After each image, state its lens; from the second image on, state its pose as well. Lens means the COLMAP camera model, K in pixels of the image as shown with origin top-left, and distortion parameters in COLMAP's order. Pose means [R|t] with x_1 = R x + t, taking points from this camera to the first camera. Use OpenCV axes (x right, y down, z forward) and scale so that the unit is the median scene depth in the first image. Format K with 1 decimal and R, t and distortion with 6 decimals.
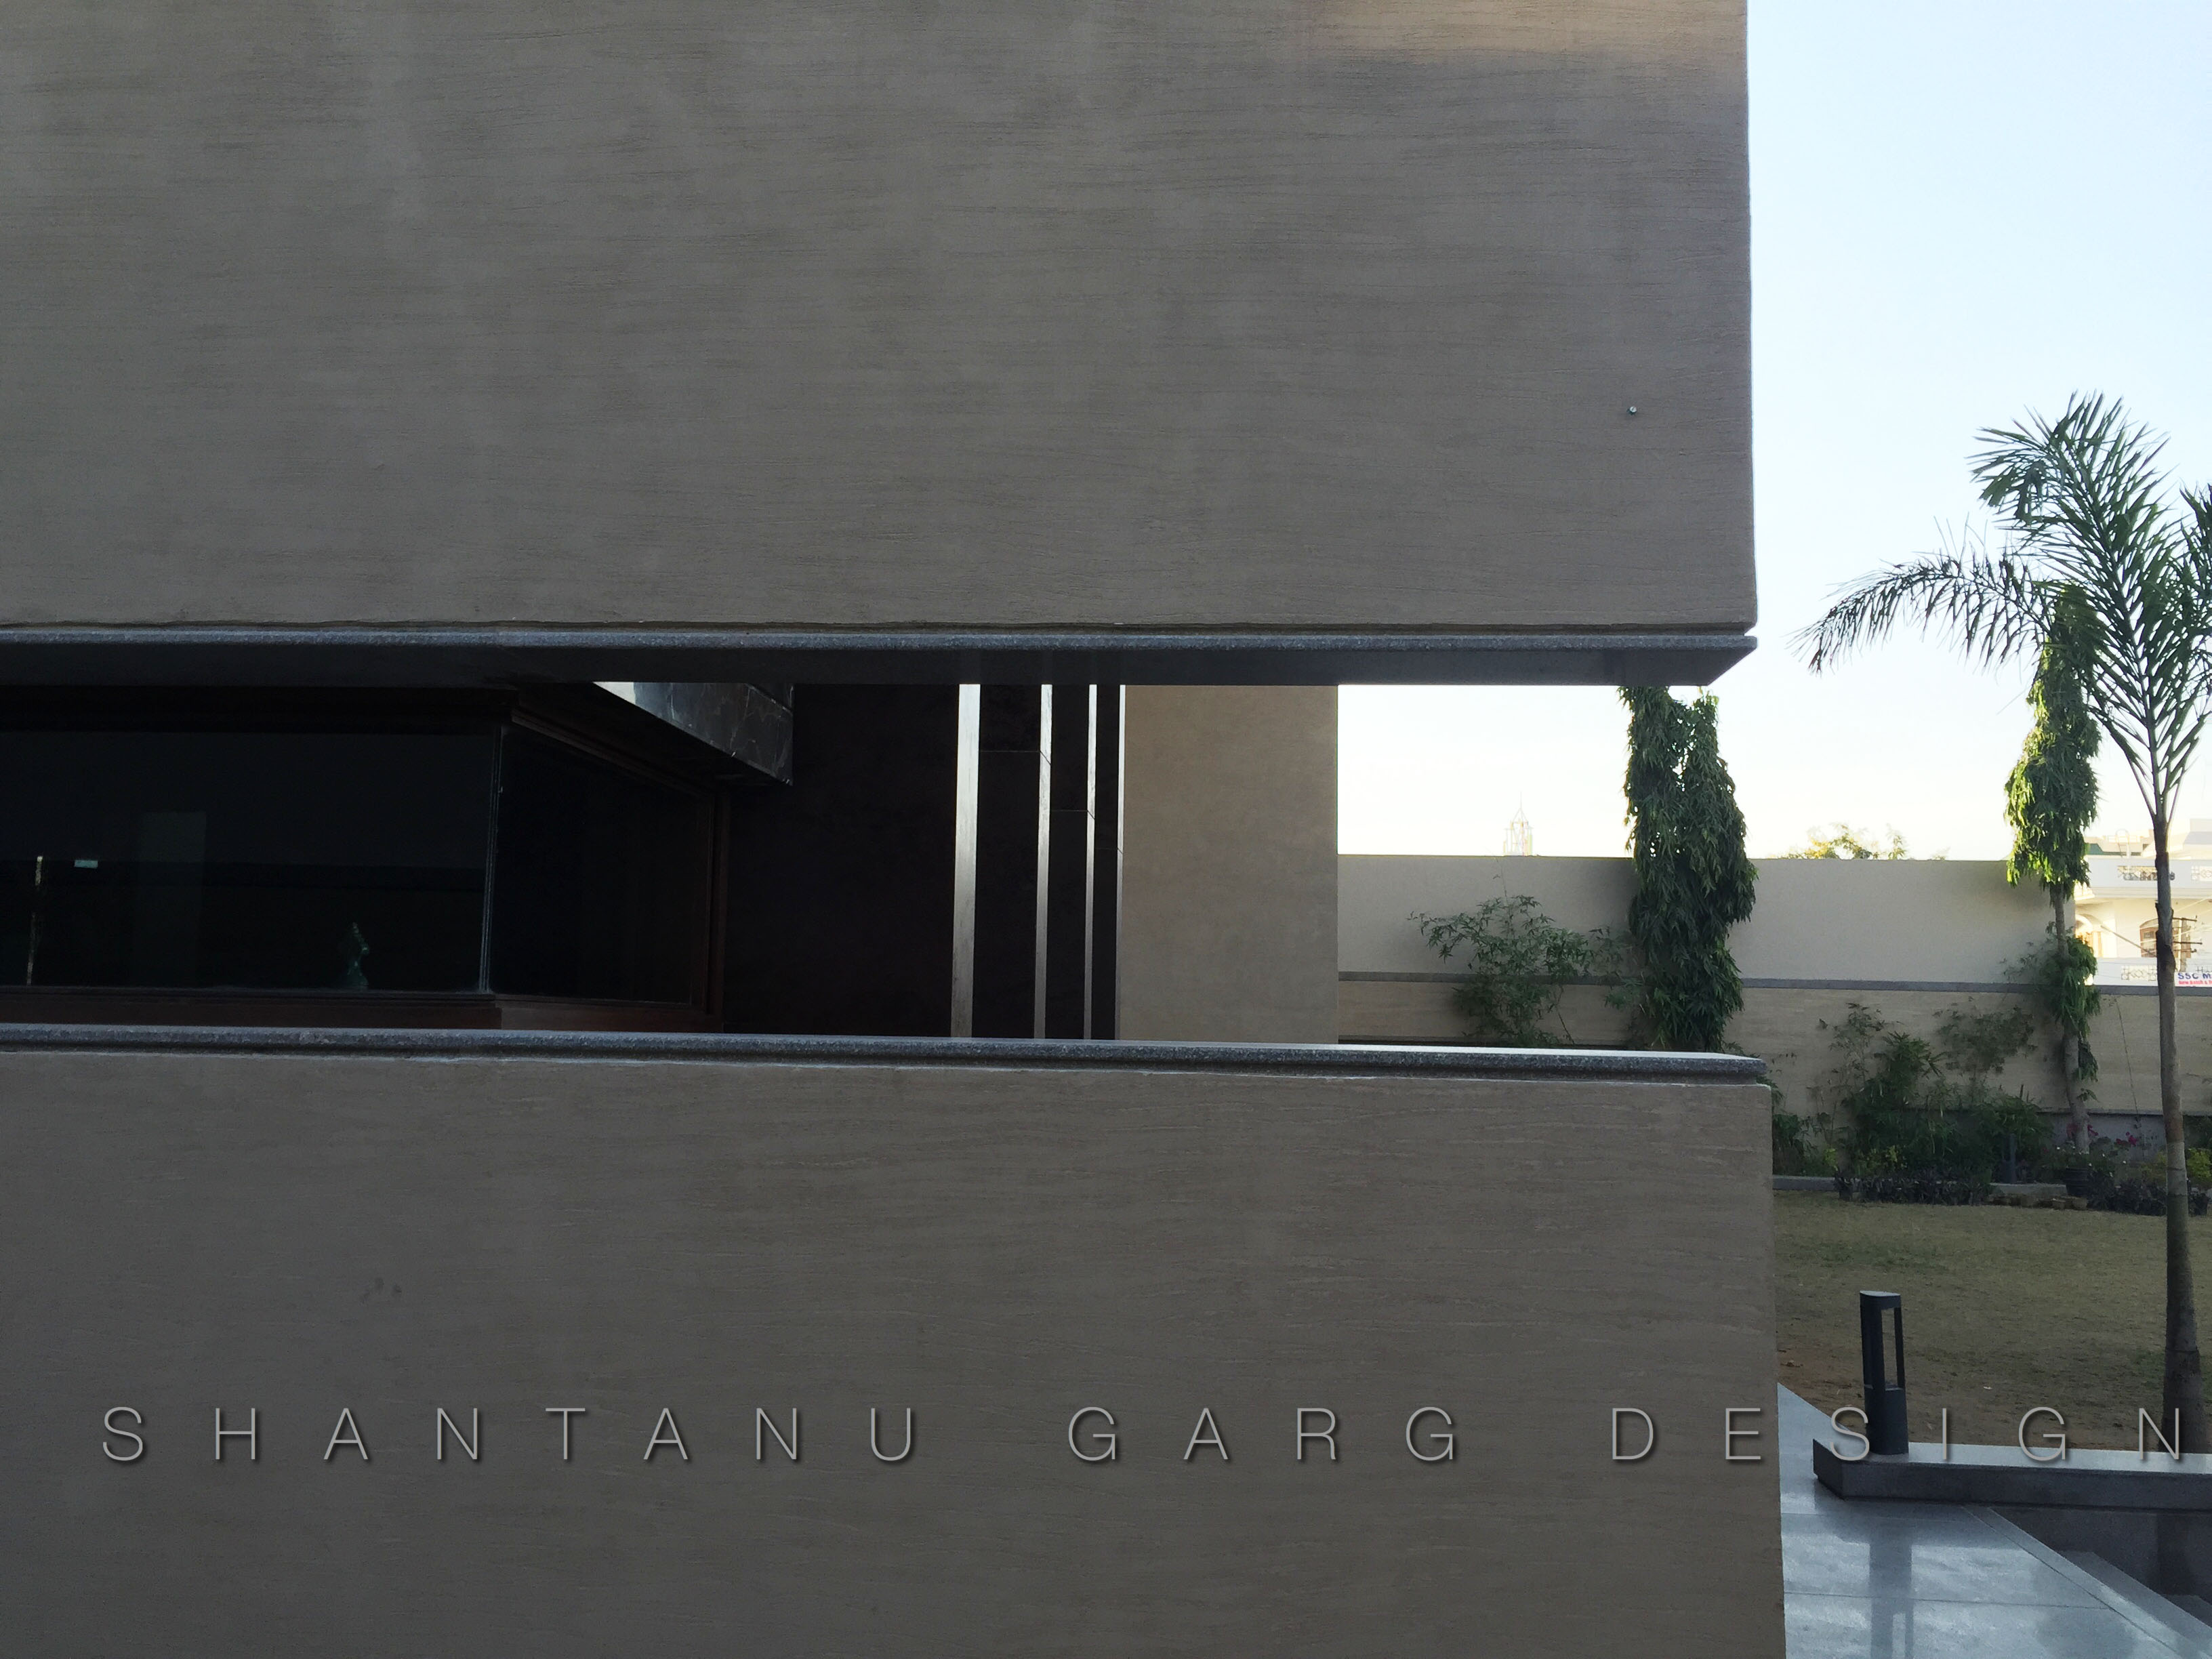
lens RADIAL K [[1882.7, 0, 1101.5], [0, 1882.7, 822.7], [0, 0, 1]] dist [0.089873, -0.122076]
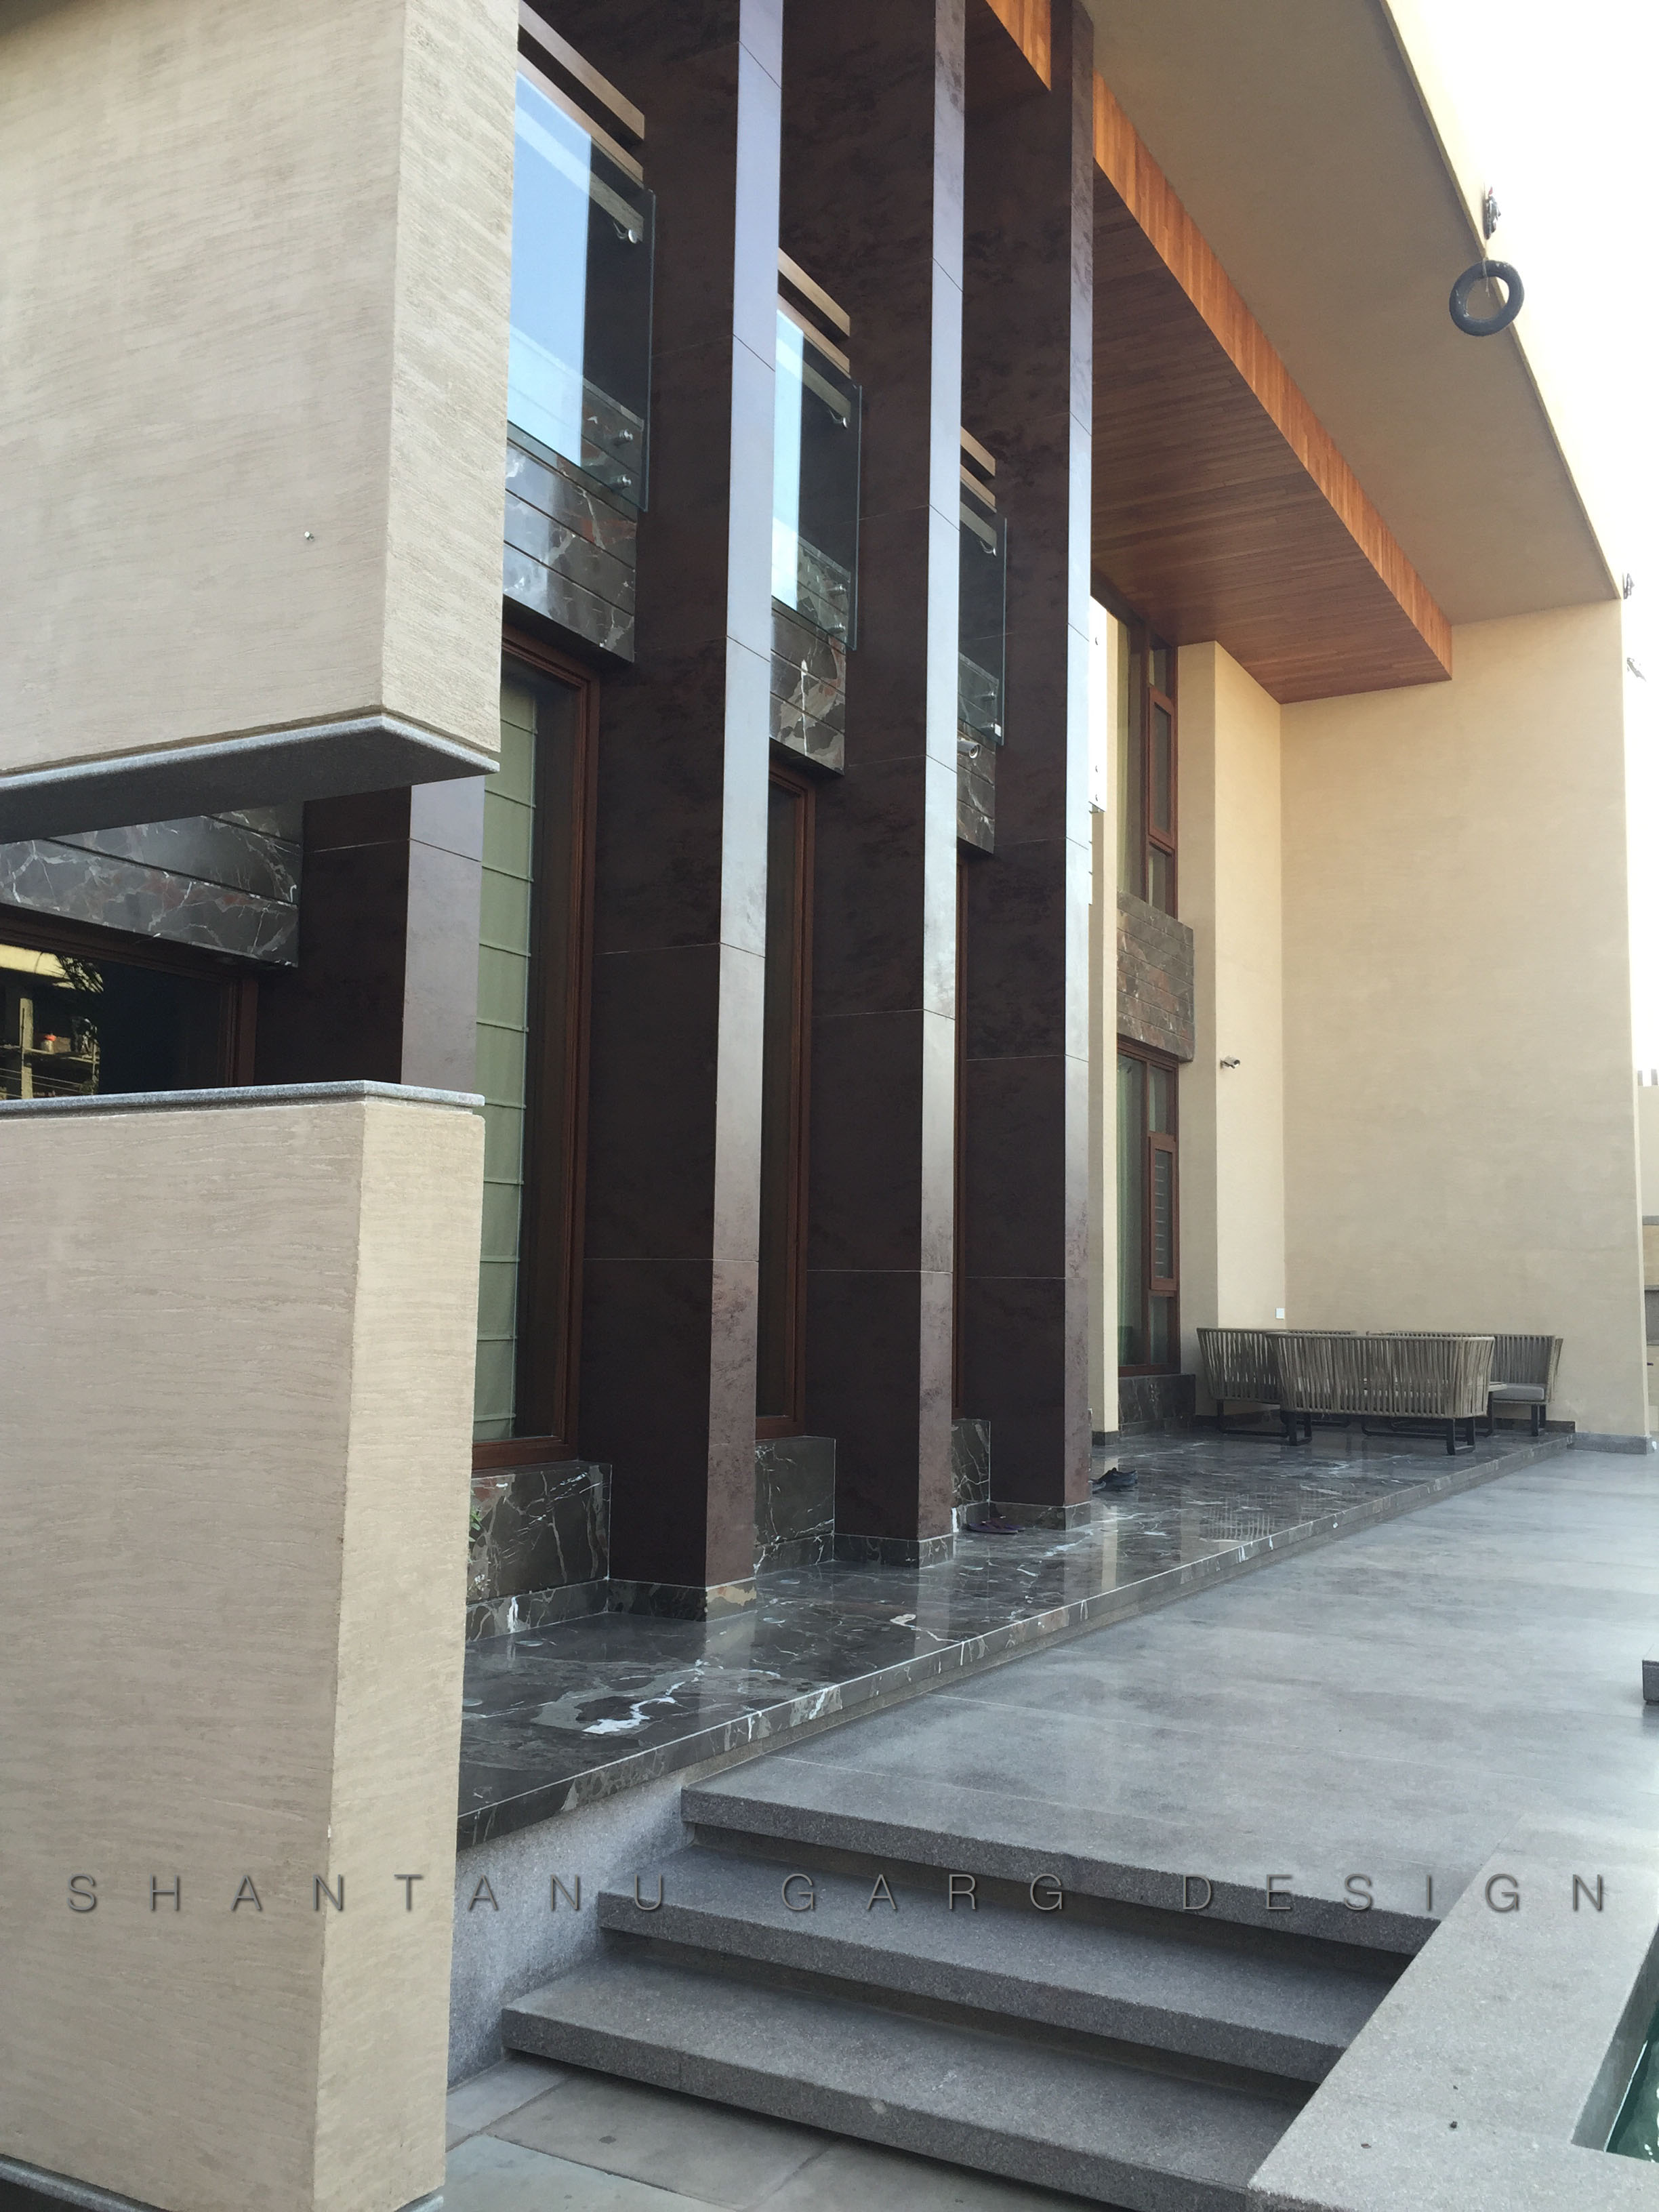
lens RADIAL K [[1882.7, 0, 851.3], [0, 1882.7, 1112.5], [0, 0, 1]] dist [0.089873, -0.122076]
pose [[0.916233, -0.045296, -0.398077, 1.034742], [0.045845, 0.998915, -0.008145, 0.160587], [0.398014, -0.010787, 0.917316, 0.059678]]
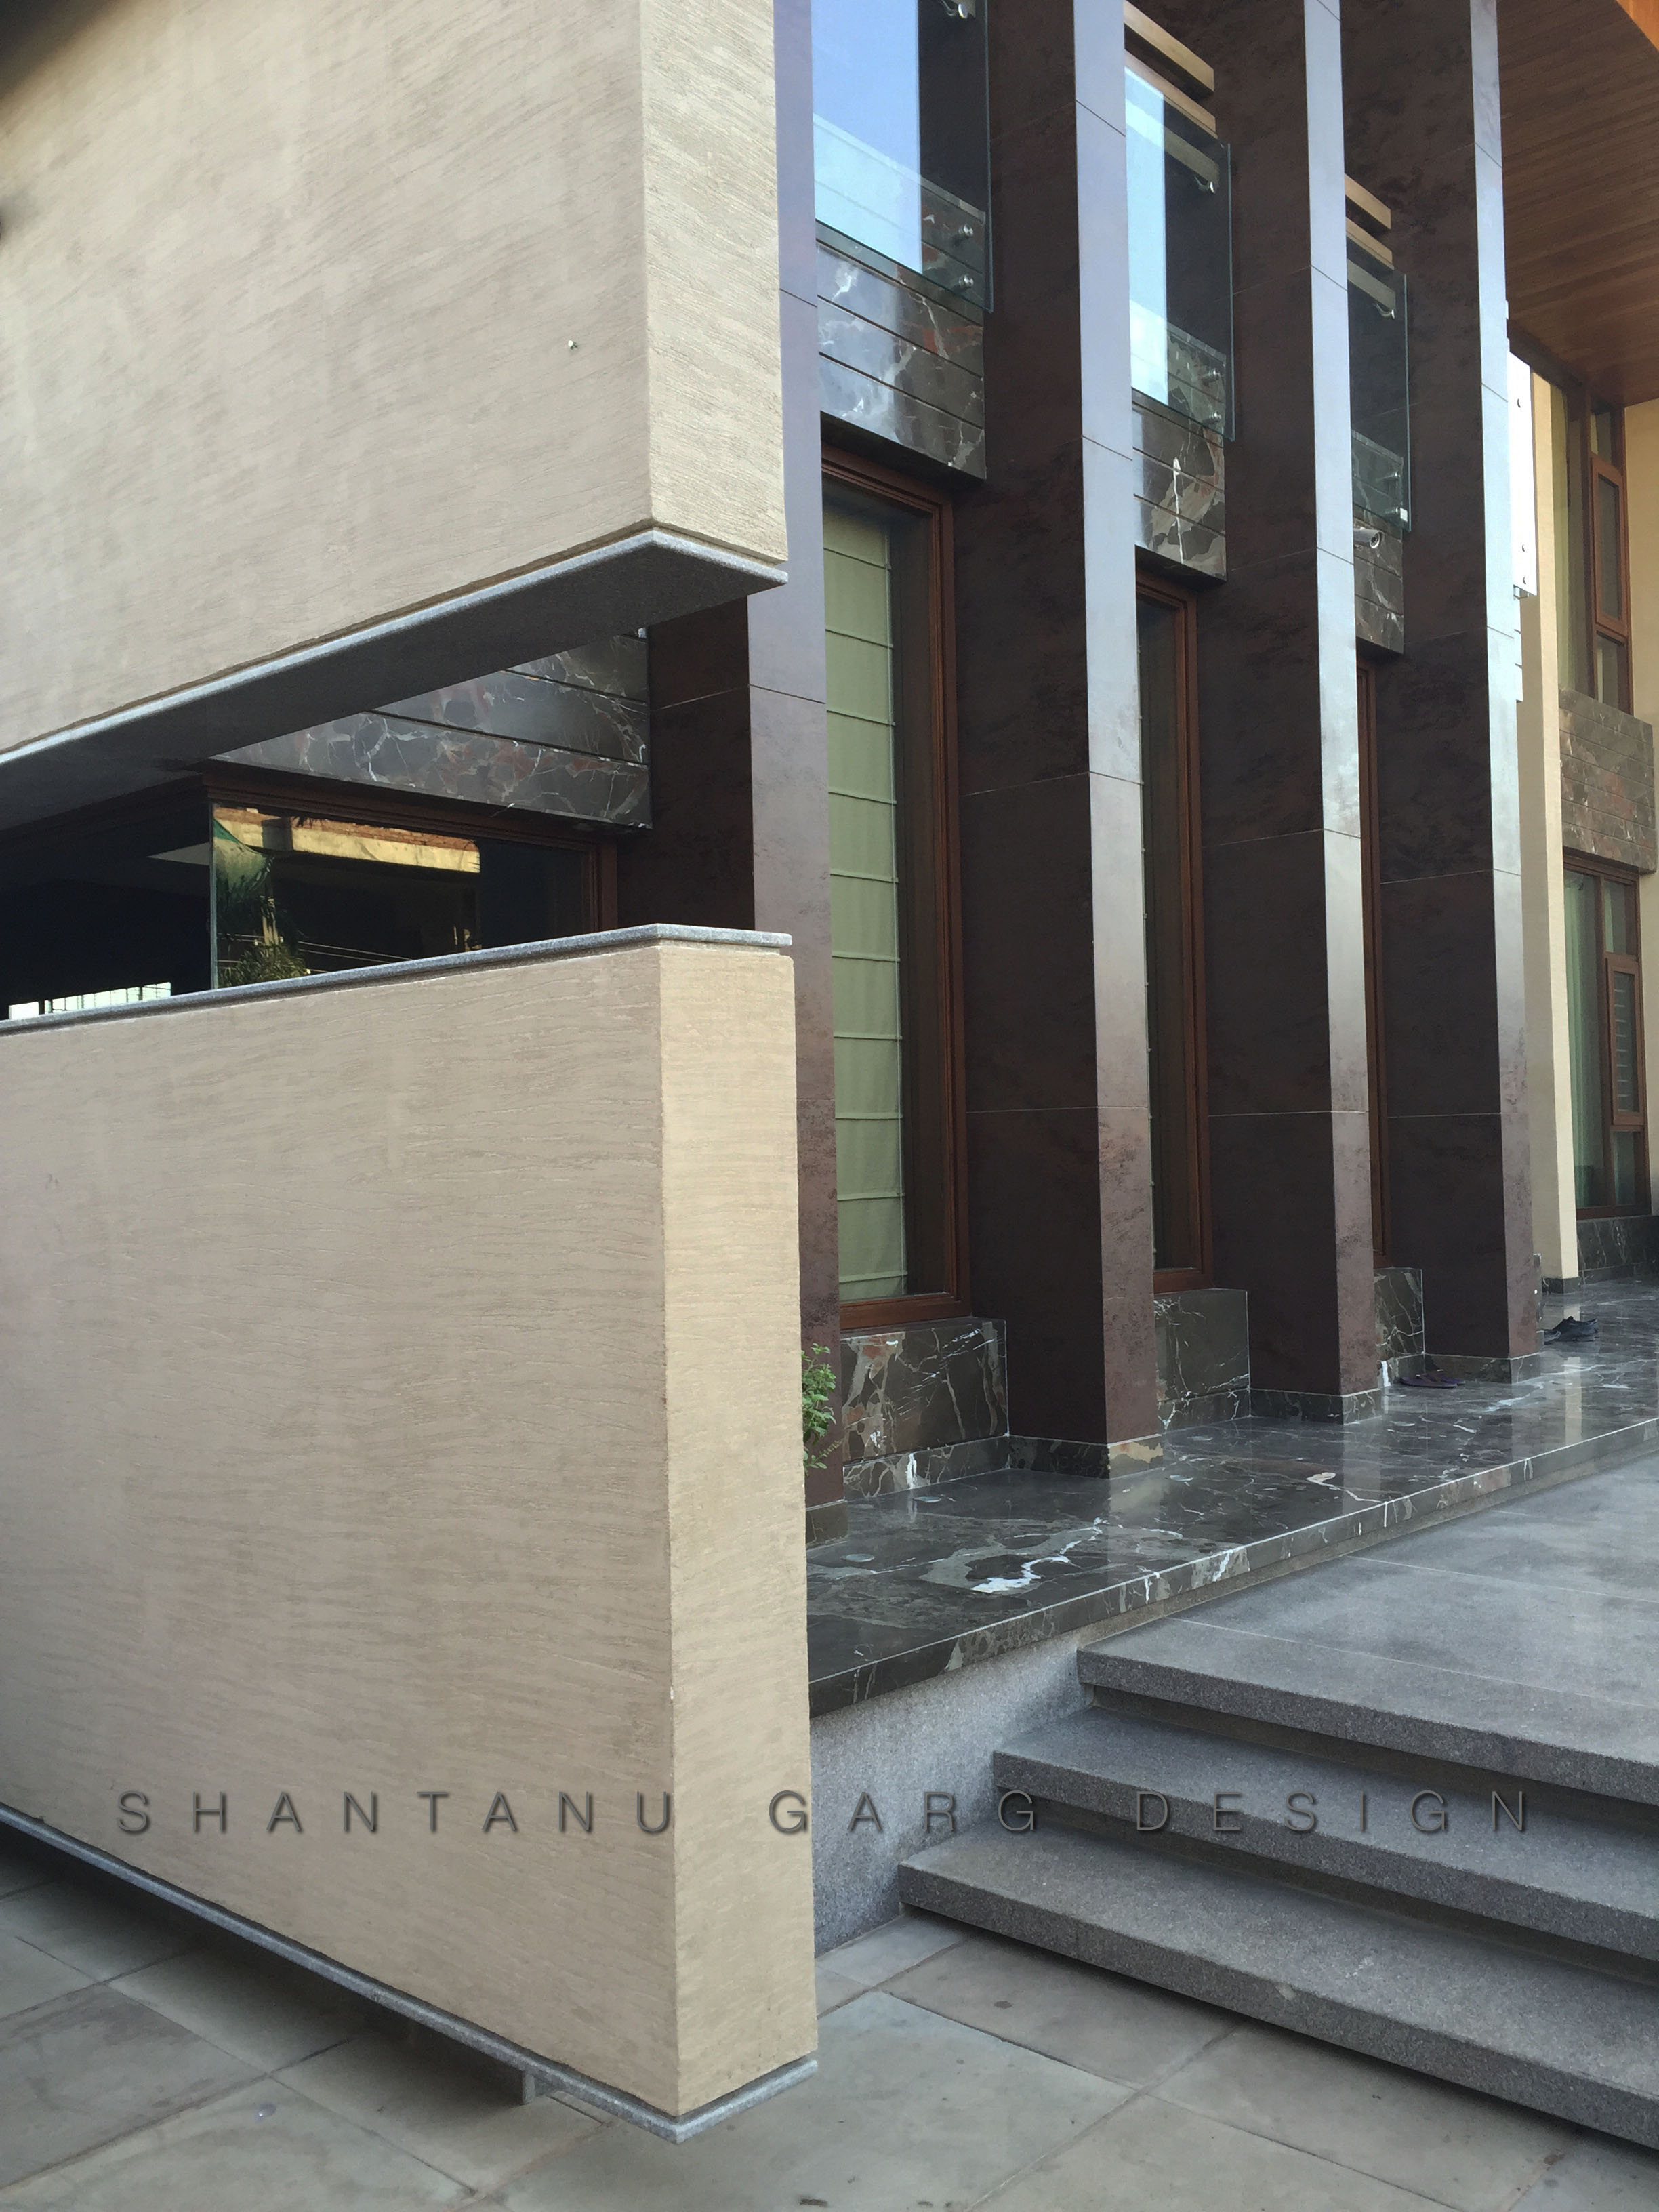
lens RADIAL K [[1882.7, 0, 851.3], [0, 1882.7, 1112.5], [0, 0, 1]] dist [0.089873, -0.122076]
pose [[0.799810, -0.053133, -0.597897, 1.040197], [0.102357, 0.993558, 0.048630, 0.183912], [0.591462, -0.100094, 0.800096, 0.177668]]
